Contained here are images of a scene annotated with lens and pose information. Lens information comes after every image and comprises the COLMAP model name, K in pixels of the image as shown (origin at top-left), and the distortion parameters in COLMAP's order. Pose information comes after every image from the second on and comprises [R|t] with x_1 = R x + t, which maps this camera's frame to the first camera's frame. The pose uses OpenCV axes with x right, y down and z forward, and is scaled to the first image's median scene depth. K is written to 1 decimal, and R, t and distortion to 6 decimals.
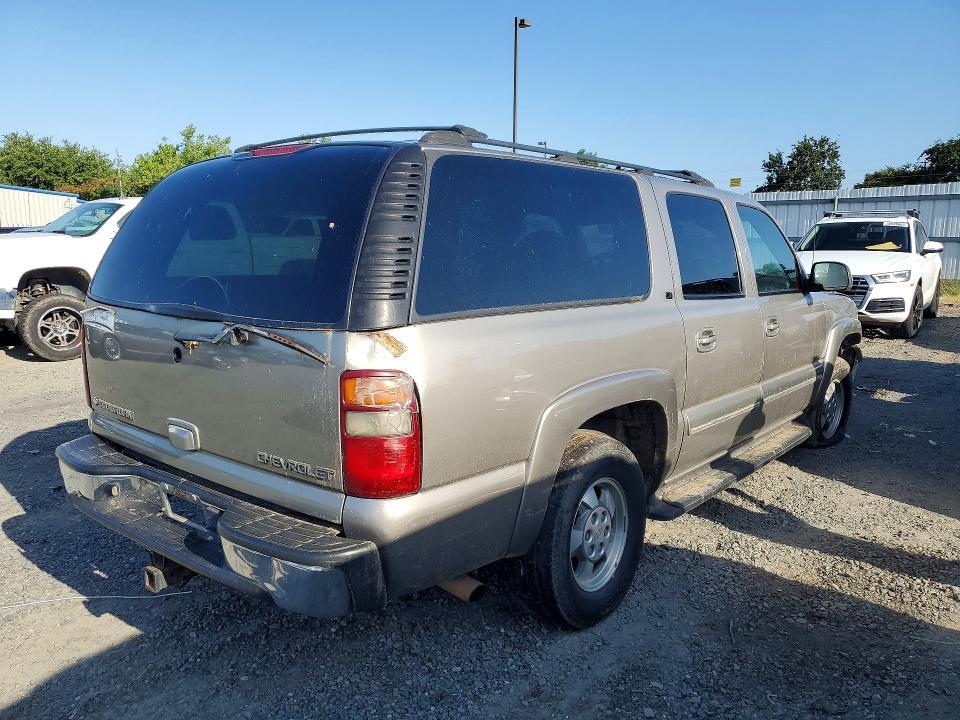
lens RADIAL K [[759.8, 0, 480.0], [0, 759.8, 360.0], [0, 0, 1]] dist [0.044473, -0.002141]
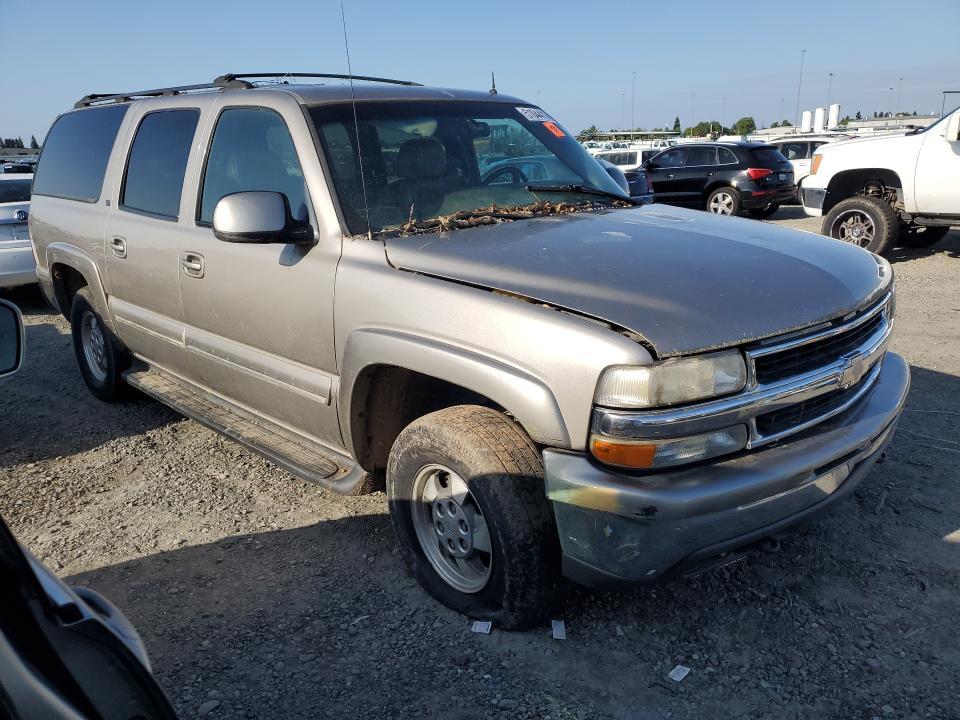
lens RADIAL K [[759.8, 0, 480.0], [0, 759.8, 360.0], [0, 0, 1]] dist [0.044473, -0.002141]
pose [[-0.111755, 0.268819, -0.956686, 0.673014], [-0.135753, 0.949561, 0.282675, -0.128977], [0.984420, 0.161463, -0.069625, 0.798501]]
